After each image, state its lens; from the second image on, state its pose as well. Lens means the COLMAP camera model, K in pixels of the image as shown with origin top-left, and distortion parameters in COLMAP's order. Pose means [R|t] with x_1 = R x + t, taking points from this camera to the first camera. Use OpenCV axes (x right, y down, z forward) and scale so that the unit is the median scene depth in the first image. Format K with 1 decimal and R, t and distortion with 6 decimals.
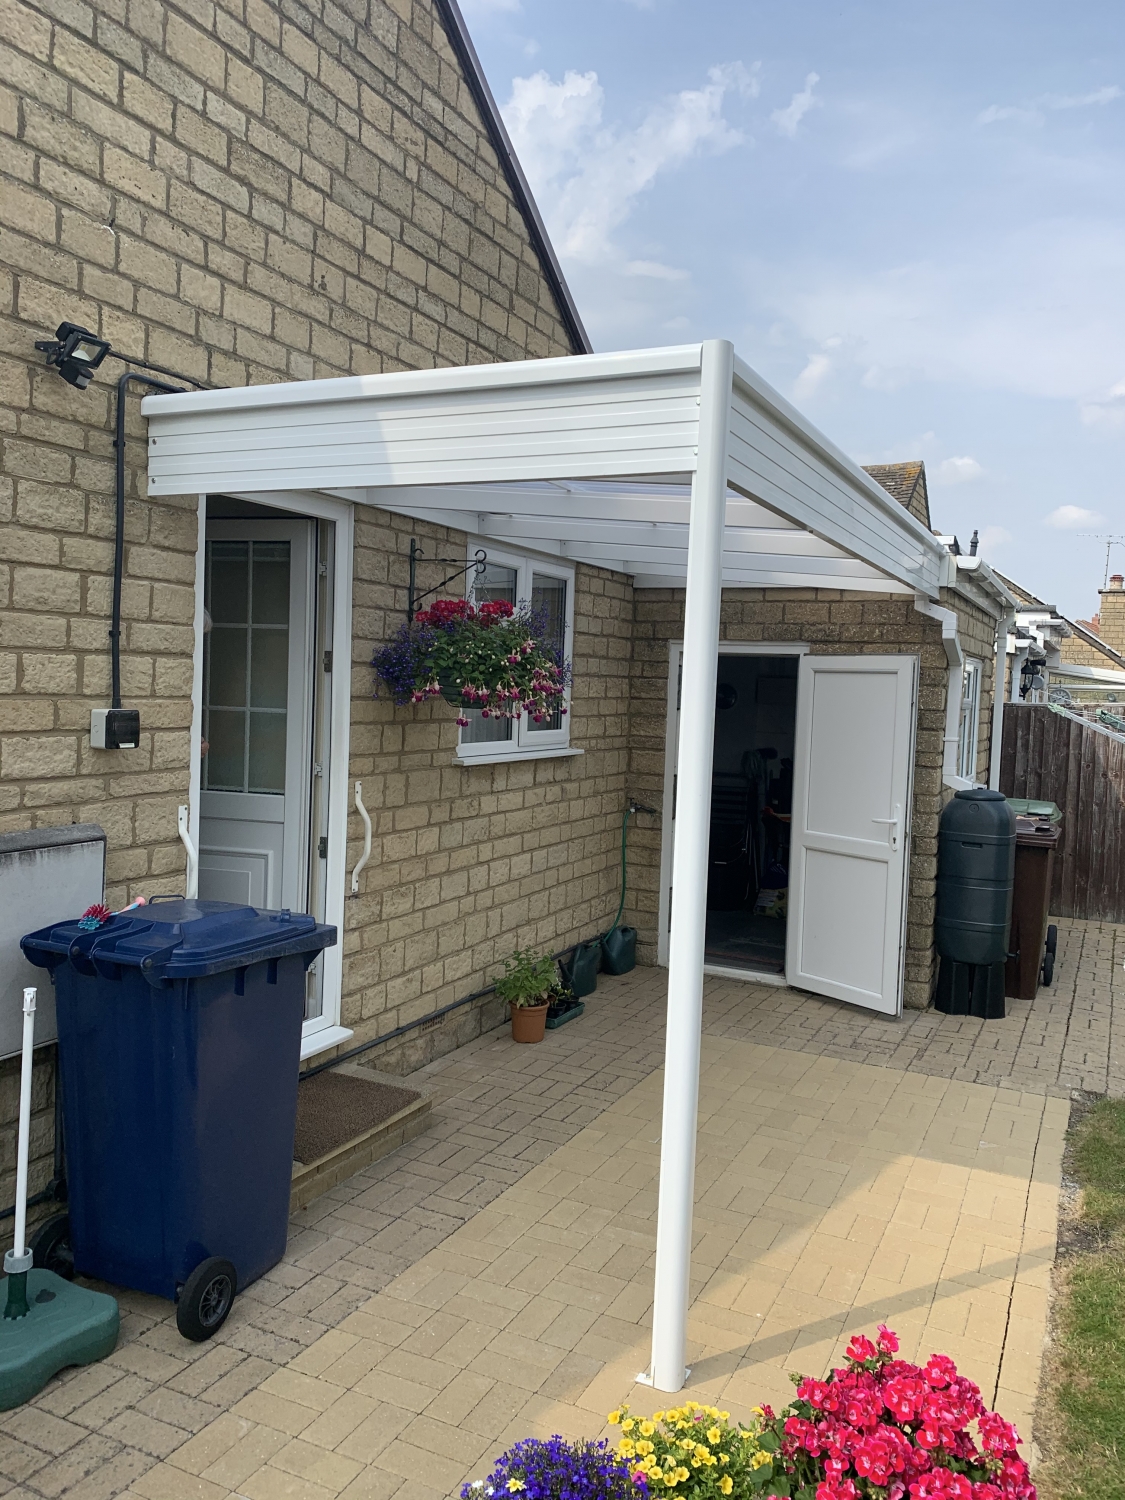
lens RADIAL K [[1199.0, 0, 536.8], [0, 1199.0, 750.4], [0, 0, 1]] dist [0.078772, -0.214920]
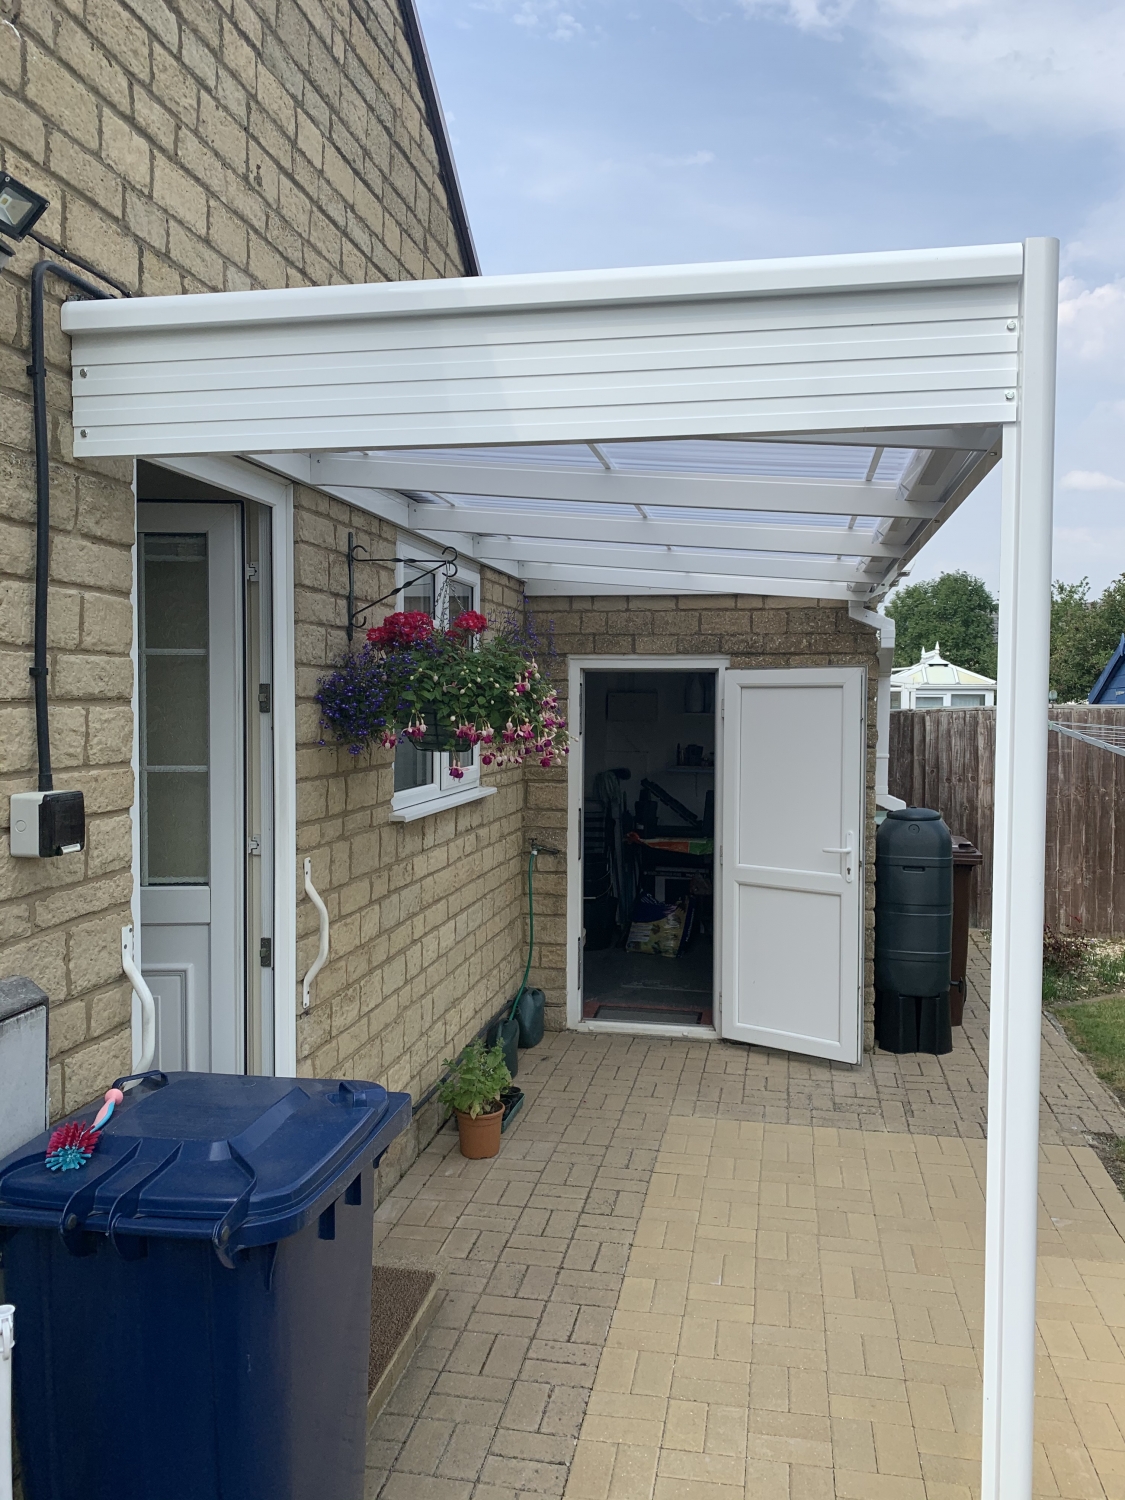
lens RADIAL K [[1212.0, 0, 580.9], [0, 1212.0, 749.3], [0, 0, 1]] dist [0.011875, -0.009999]
pose [[0.959569, -0.043302, 0.278123, -0.188893], [0.045866, 0.998944, -0.002716, -0.030742], [-0.277712, 0.015363, 0.960542, 0.229970]]
